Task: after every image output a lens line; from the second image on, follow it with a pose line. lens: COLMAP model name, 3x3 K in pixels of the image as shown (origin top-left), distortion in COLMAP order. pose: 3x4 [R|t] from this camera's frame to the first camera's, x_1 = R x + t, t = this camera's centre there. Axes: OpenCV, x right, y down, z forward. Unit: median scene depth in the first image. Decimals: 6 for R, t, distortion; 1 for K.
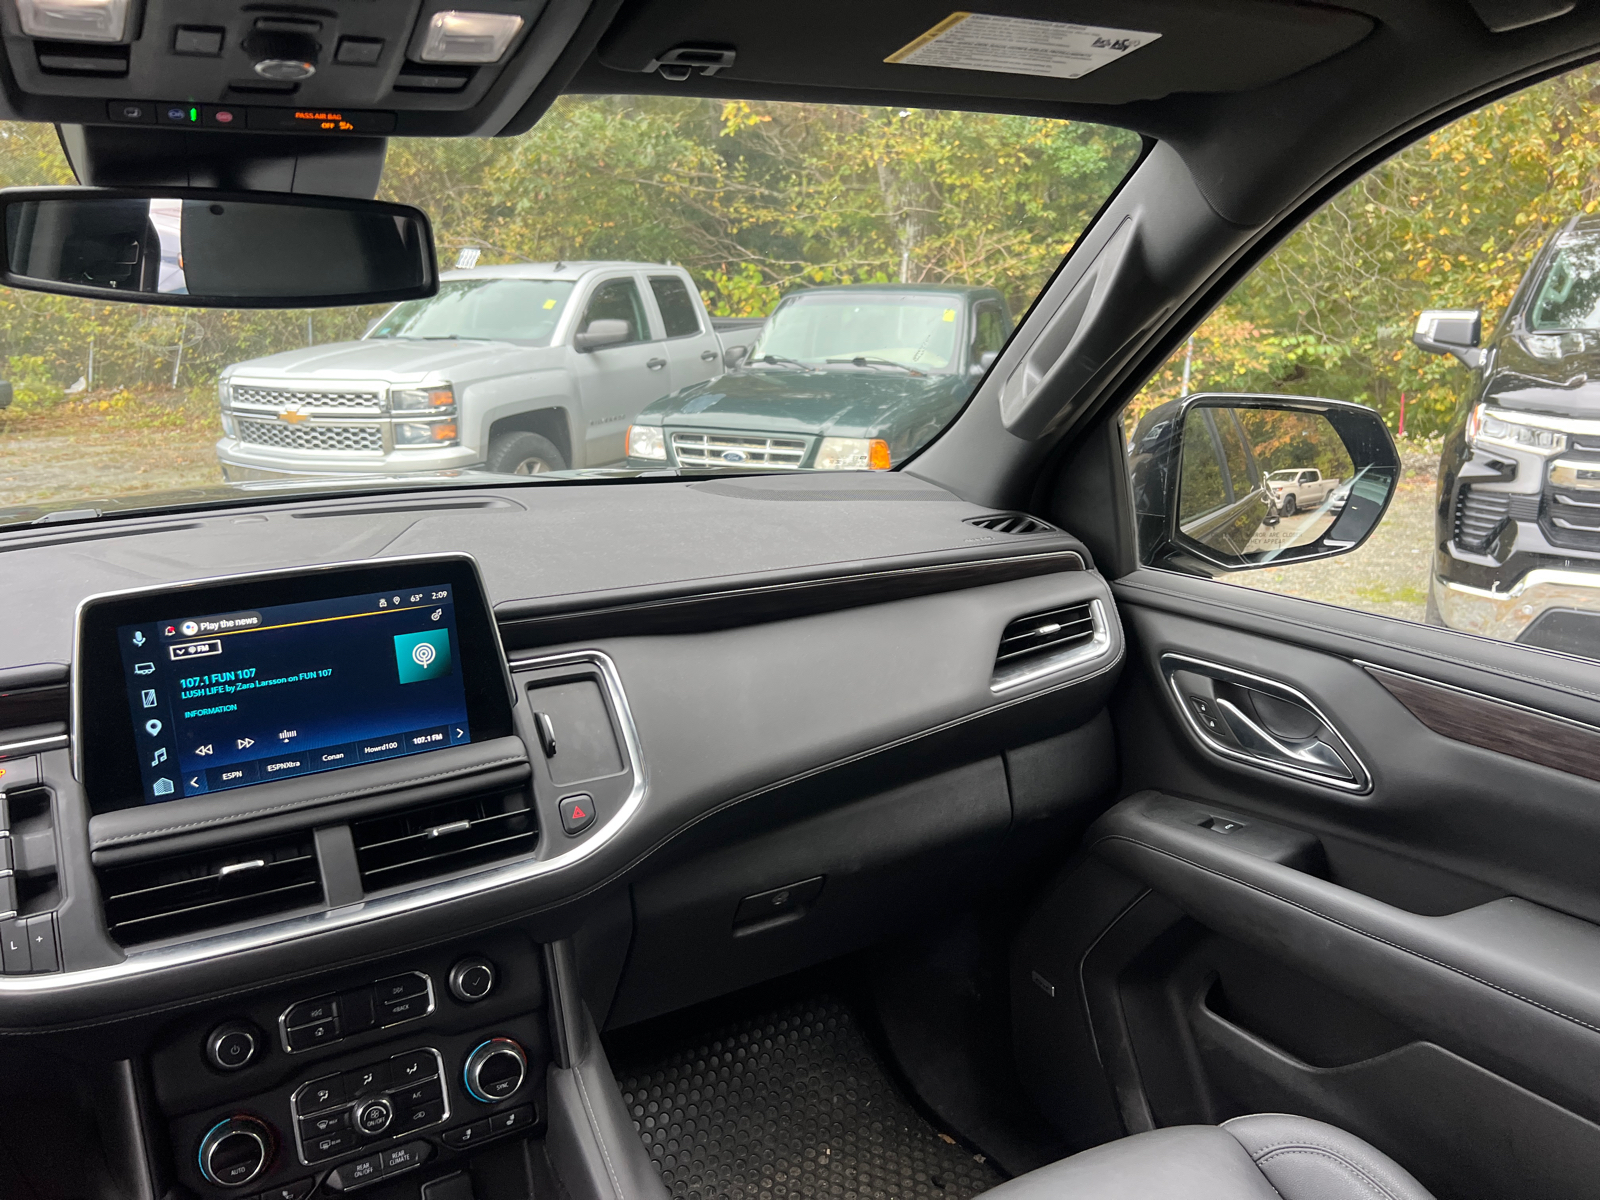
lens RADIAL K [[1203.5, 0, 806.5], [0, 1203.5, 592.7], [0, 0, 1]] dist [0.043735, -0.052843]
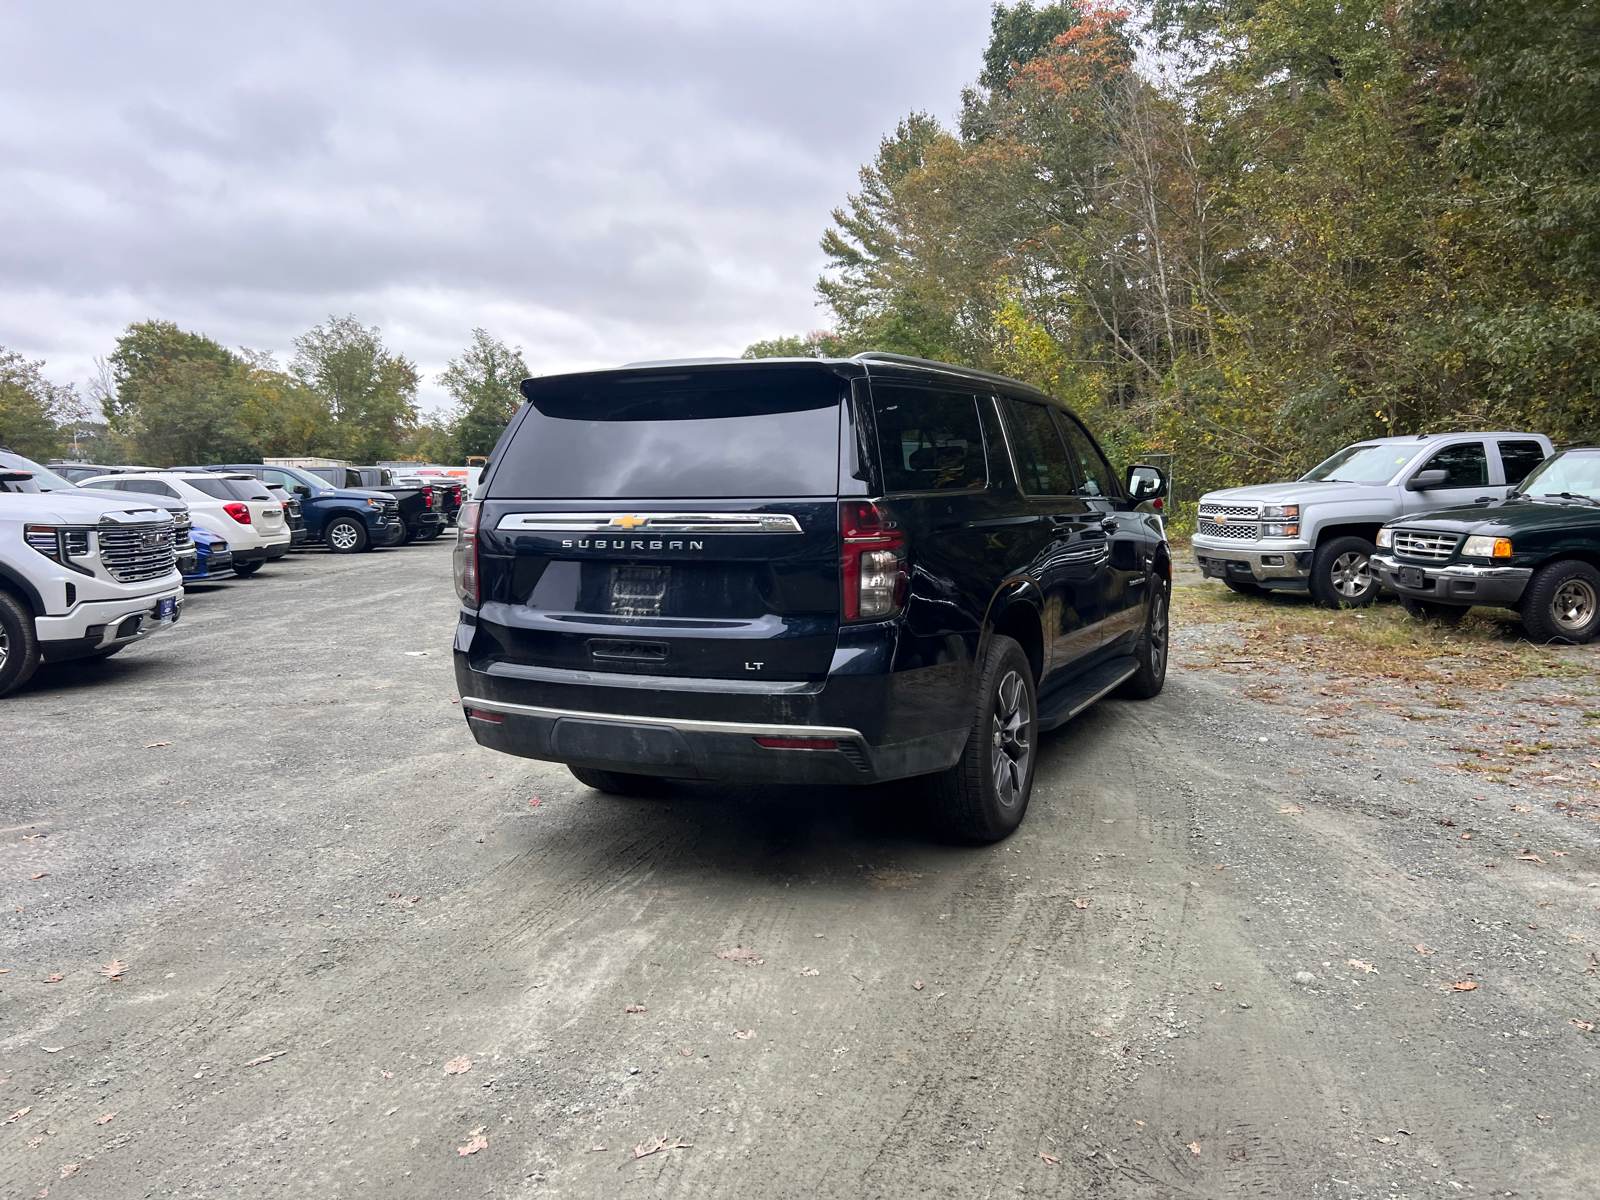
lens RADIAL K [[1203.5, 0, 790.3], [0, 1203.5, 607.6], [0, 0, 1]] dist [0.043735, -0.052843]
pose [[0.578232, 0.094974, -0.810326, 5.166589], [-0.194424, 0.980629, -0.023803, 1.160858], [0.792368, 0.171310, 0.585496, -4.287442]]
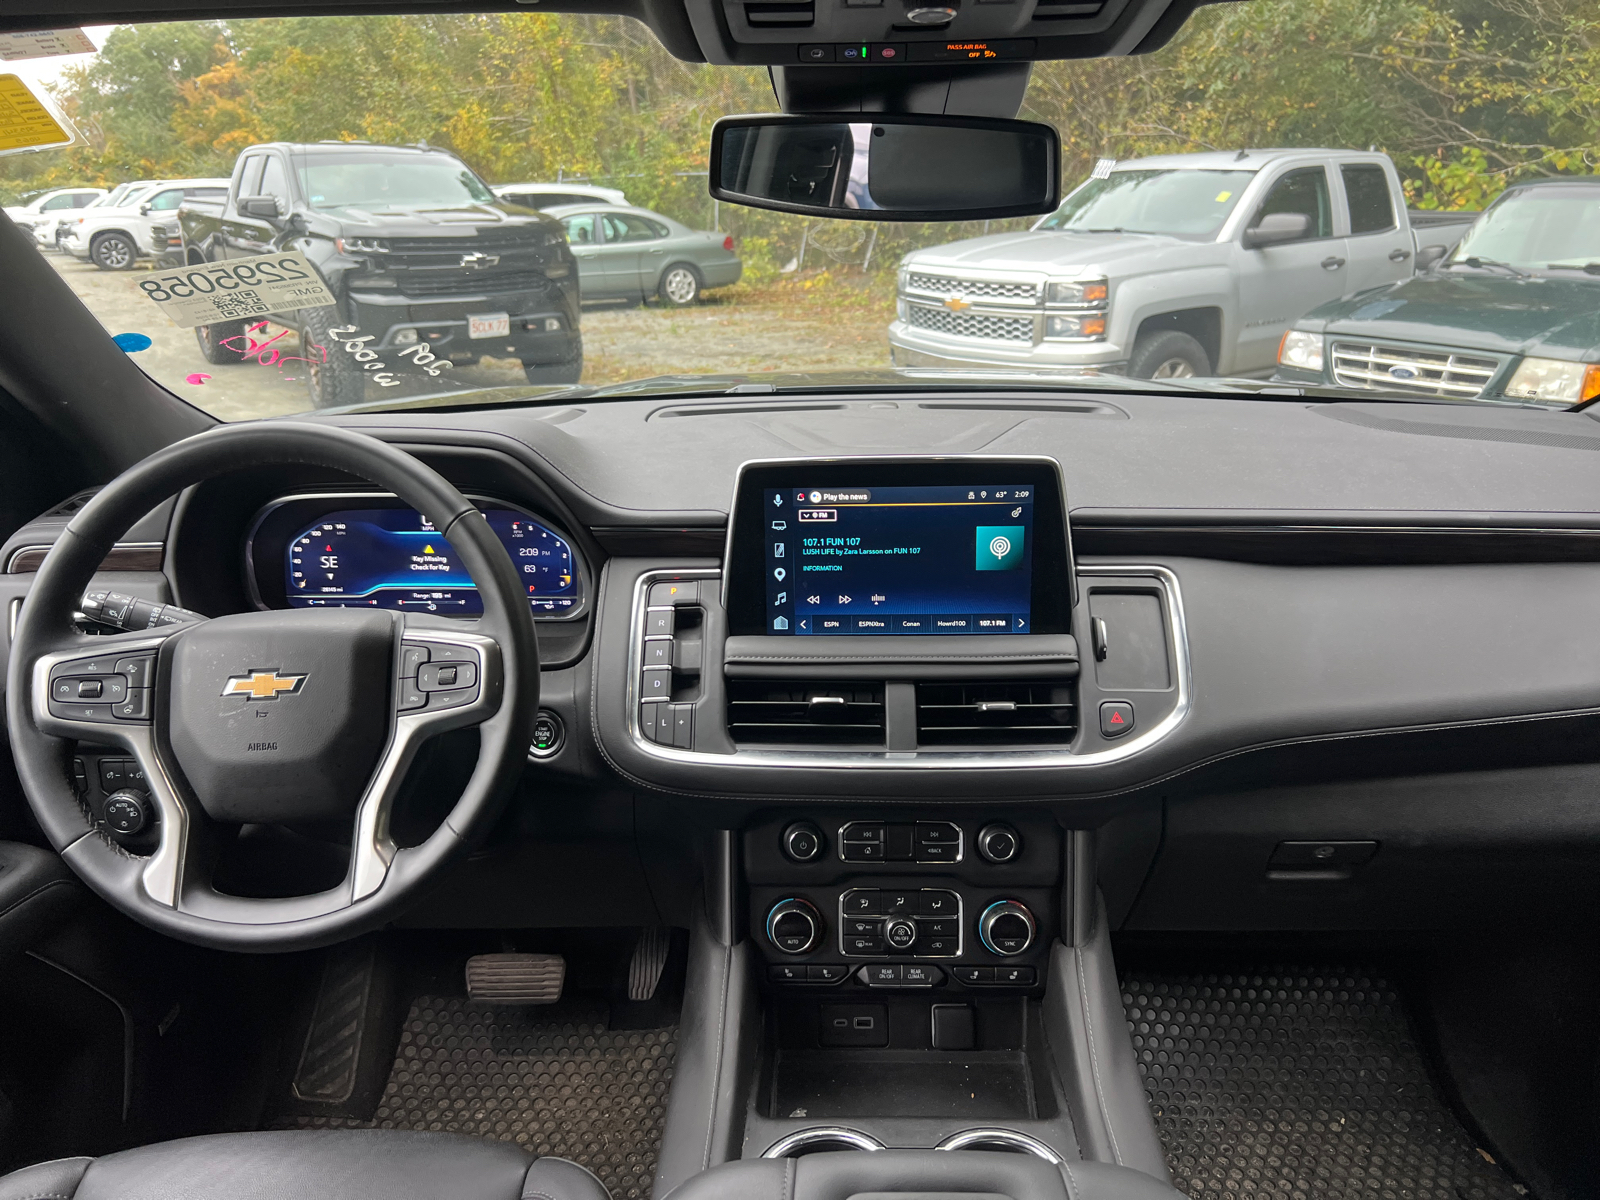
lens RADIAL K [[1203.5, 0, 808.5], [0, 1203.5, 601.5], [0, 0, 1]] dist [0.043735, -0.052843]
pose [[0.866350, 0.168430, -0.470180, 0.050718], [-0.124861, 0.984567, 0.122629, -0.011199], [0.483578, -0.047532, 0.874010, -0.034355]]
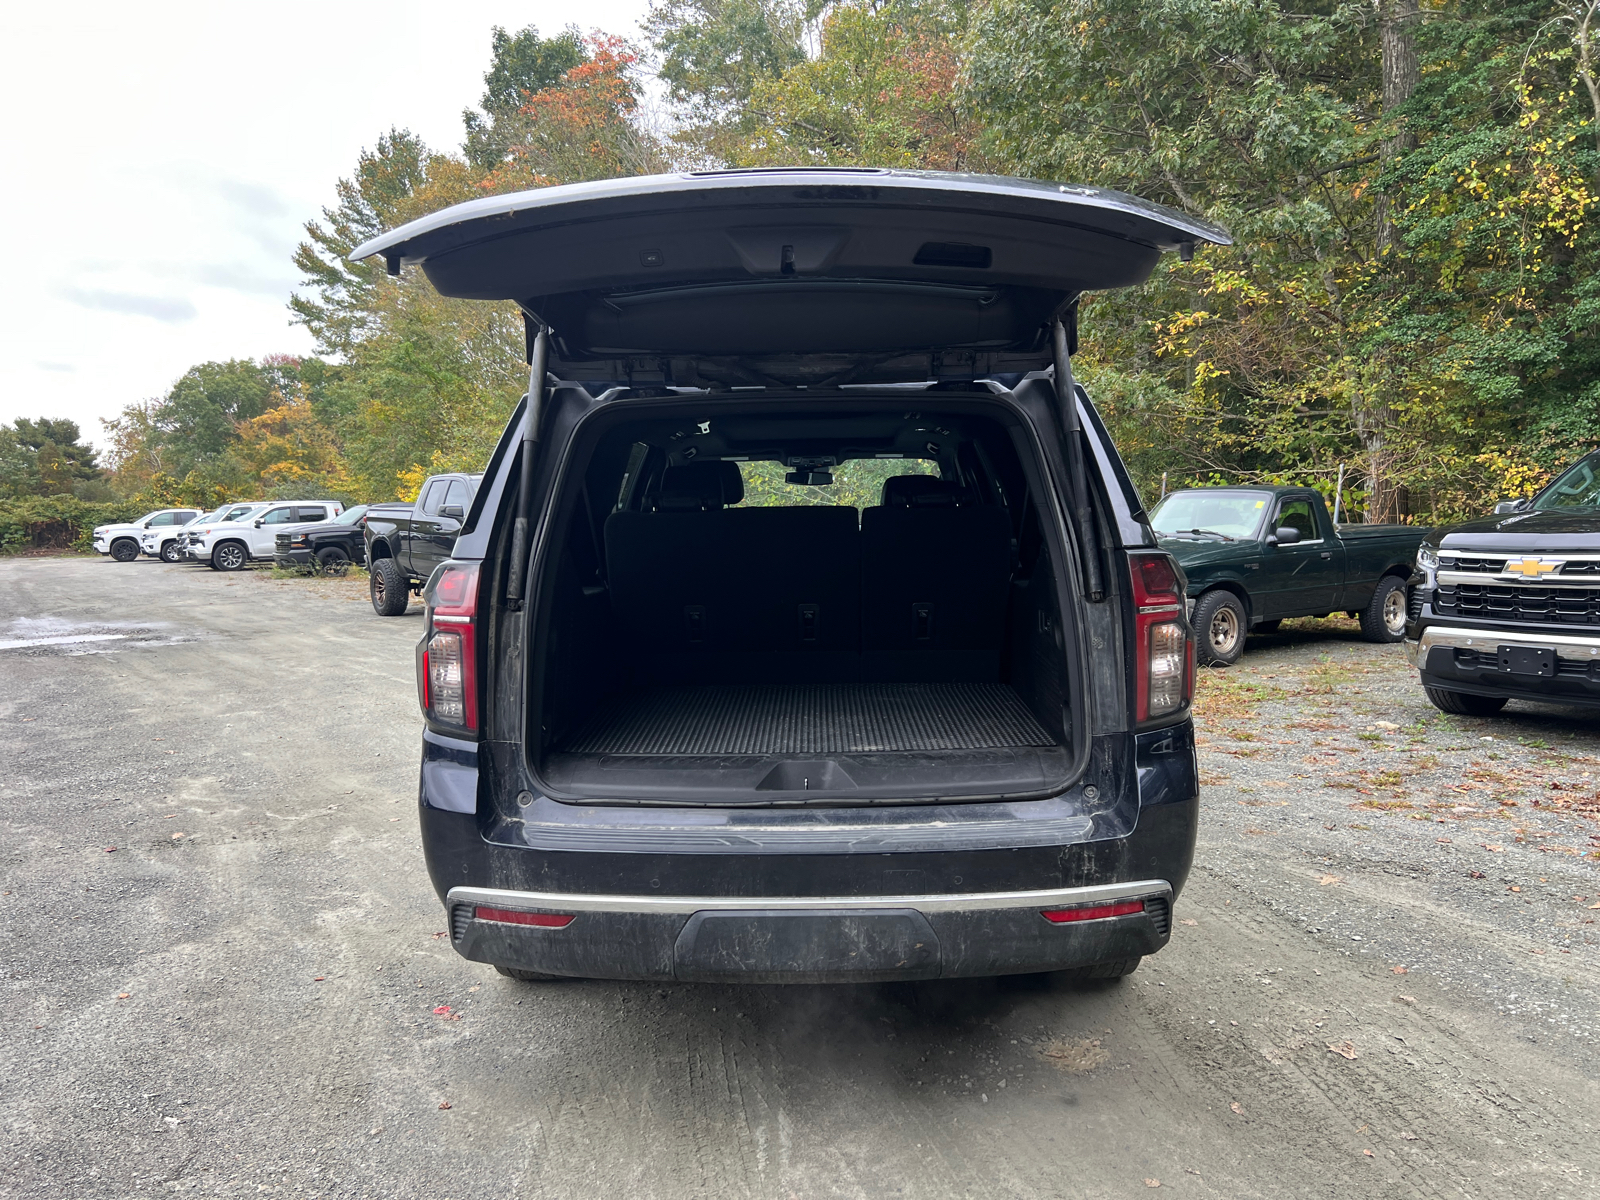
lens RADIAL K [[1203.5, 0, 794.0], [0, 1203.5, 603.9], [0, 0, 1]] dist [0.043735, -0.052843]
pose [[0.869582, 0.041953, -0.492003, 2.754208], [-0.118882, 0.984864, -0.126137, 1.253333], [0.479264, 0.168176, 0.861407, -4.680574]]
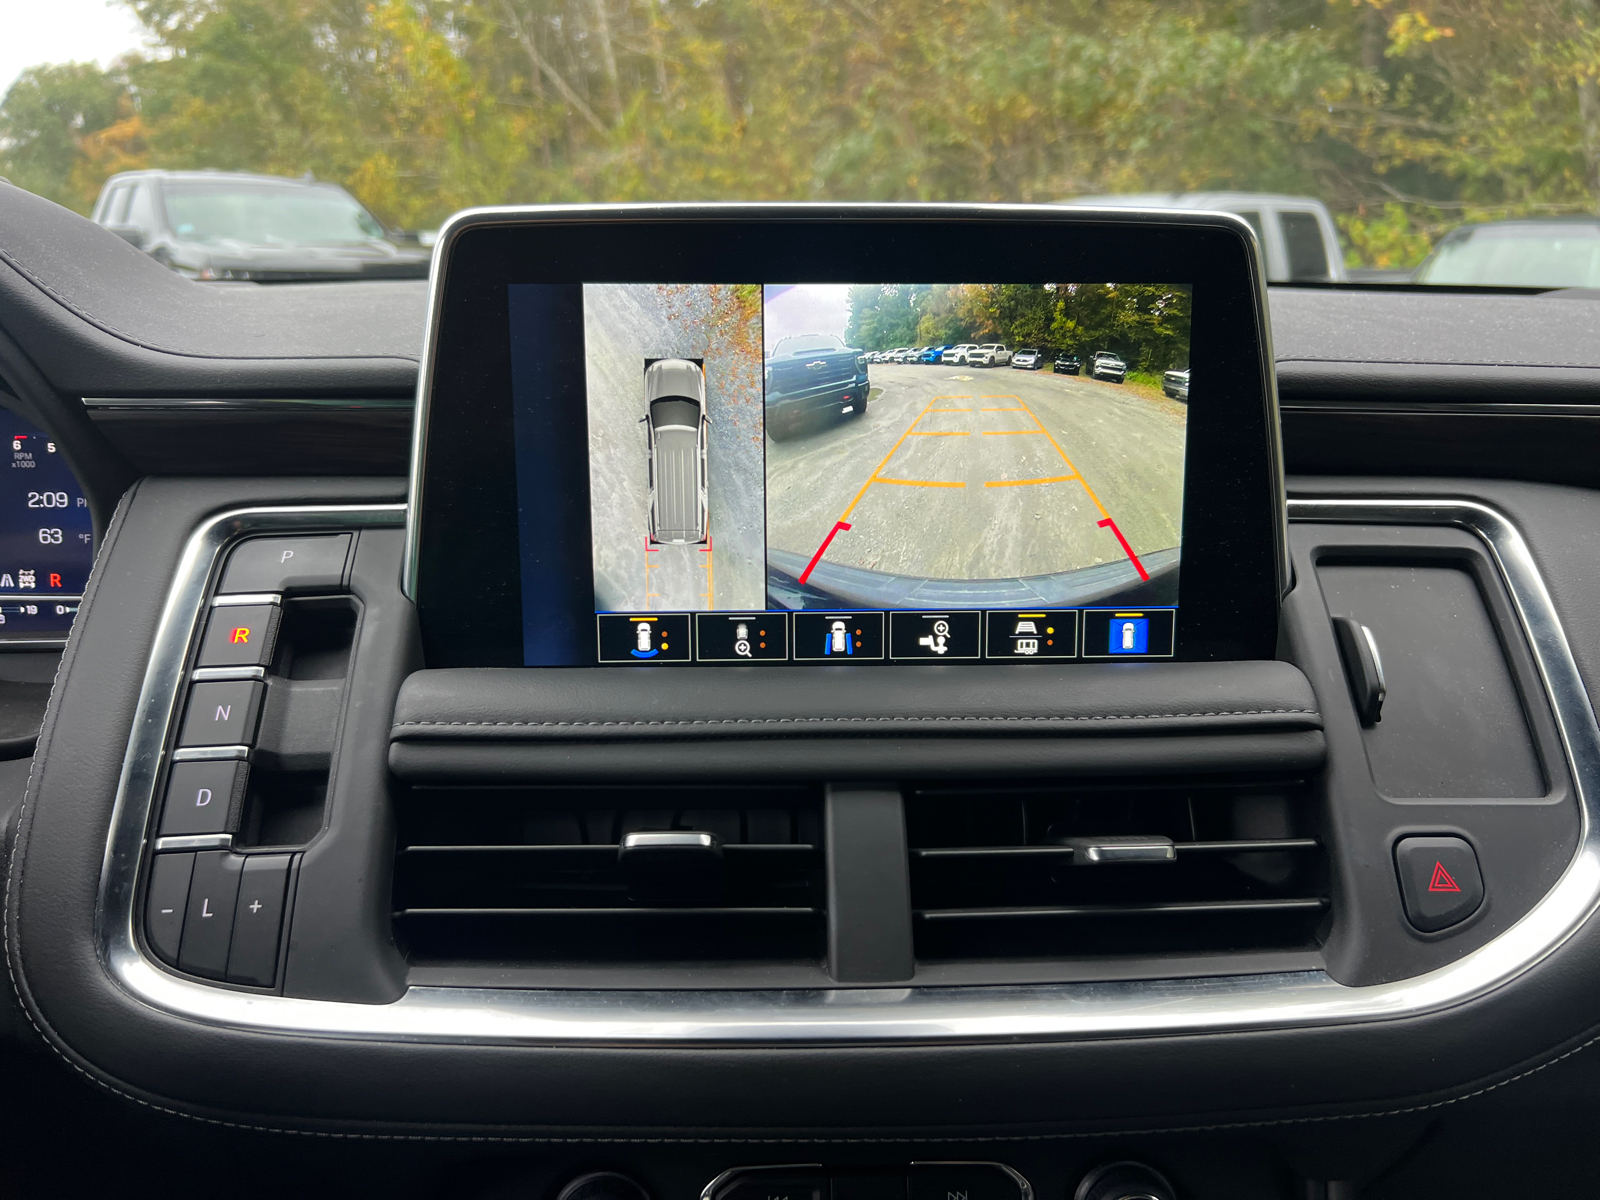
lens RADIAL K [[1203.5, 0, 809.2], [0, 1203.5, 618.8], [0, 0, 1]] dist [0.043735, -0.052843]
pose [[0.895987, 0.147746, -0.418782, -0.209570], [-0.129068, 0.988963, 0.072764, 0.091477], [0.424910, -0.011145, 0.905167, 0.529532]]
